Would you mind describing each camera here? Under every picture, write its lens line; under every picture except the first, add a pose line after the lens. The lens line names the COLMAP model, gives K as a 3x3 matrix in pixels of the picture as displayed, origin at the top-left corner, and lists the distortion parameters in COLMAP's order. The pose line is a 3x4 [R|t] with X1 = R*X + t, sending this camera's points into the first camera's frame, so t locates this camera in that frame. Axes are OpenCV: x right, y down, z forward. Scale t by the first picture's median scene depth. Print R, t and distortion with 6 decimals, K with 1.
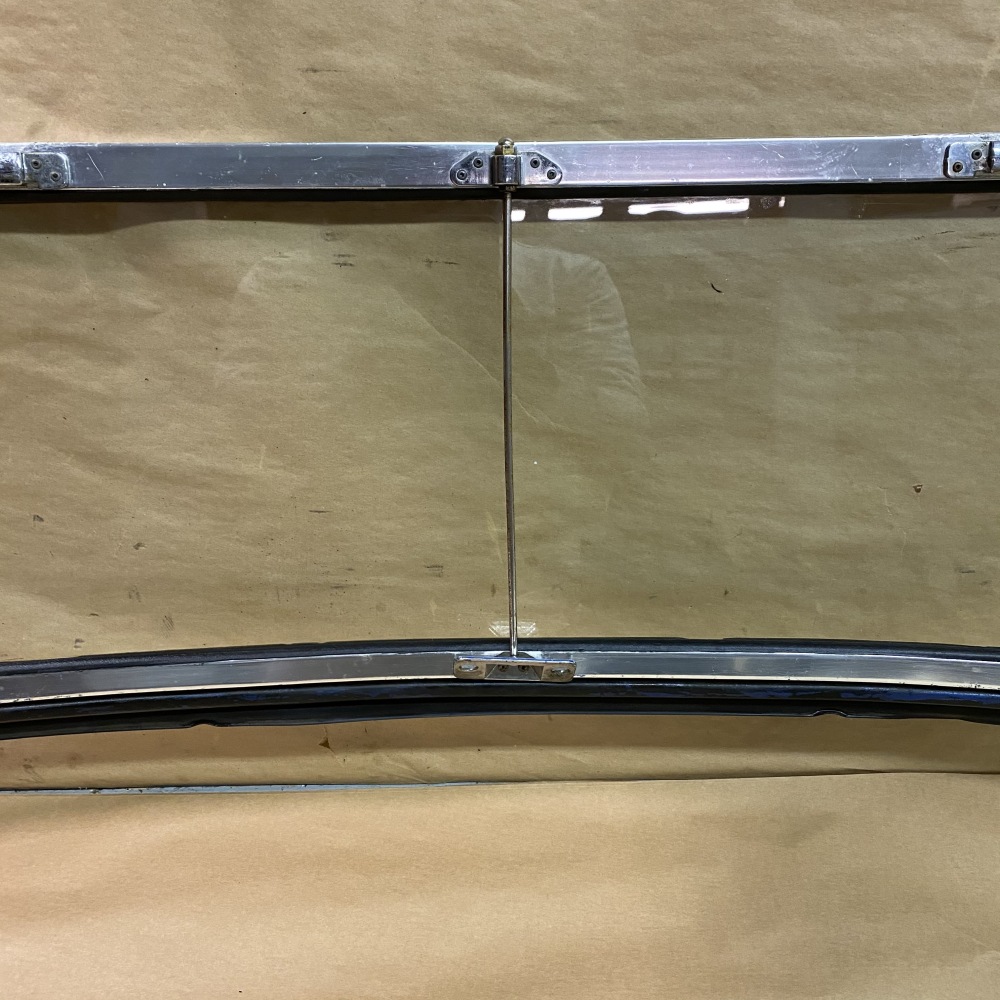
lens RADIAL K [[1054.9, 0, 507.4], [0, 1054.9, 496.1], [0, 0, 1]] dist [0.005880, 0.000000]
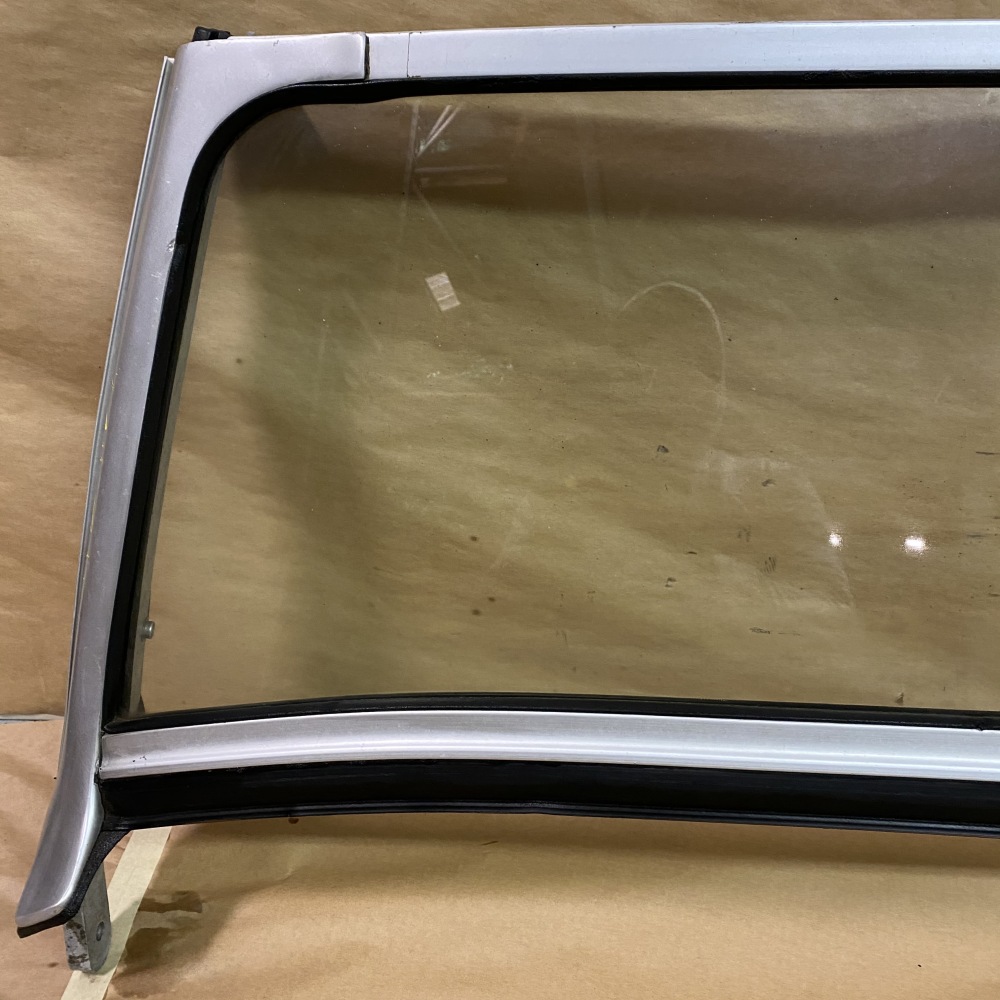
lens RADIAL K [[1054.9, 0, 490.2], [0, 1054.9, 507.6], [0, 0, 1]] dist [0.005880, 0.000000]
pose [[0.998293, 0.035482, -0.046401, -0.604418], [-0.030976, 0.995046, 0.094466, -0.010680], [0.049523, -0.092867, 0.994446, 0.094057]]
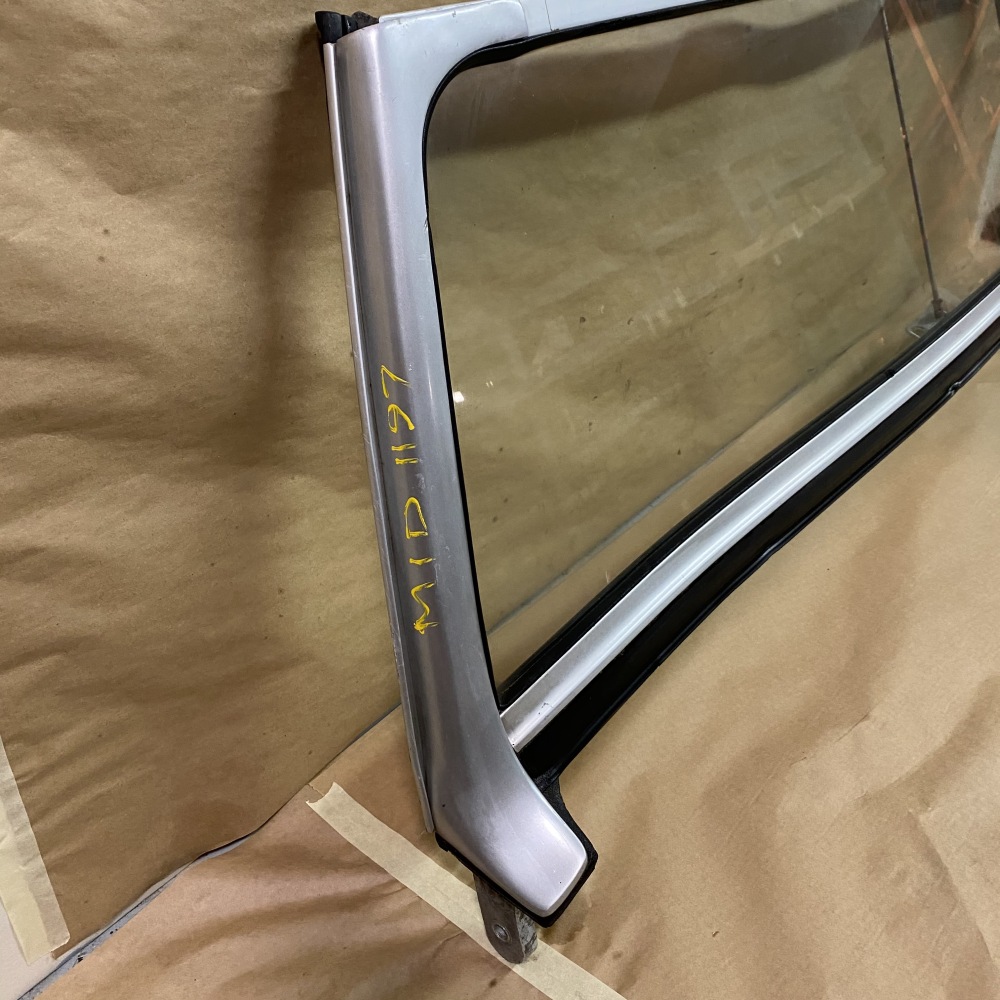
lens RADIAL K [[1054.9, 0, 494.3], [0, 1054.9, 520.0], [0, 0, 1]] dist [0.005880, 0.000000]
pose [[0.629486, -0.400040, 0.666119, -1.489424], [0.328408, 0.913925, 0.238514, -0.092636], [-0.704199, 0.068617, 0.706679, 0.299388]]
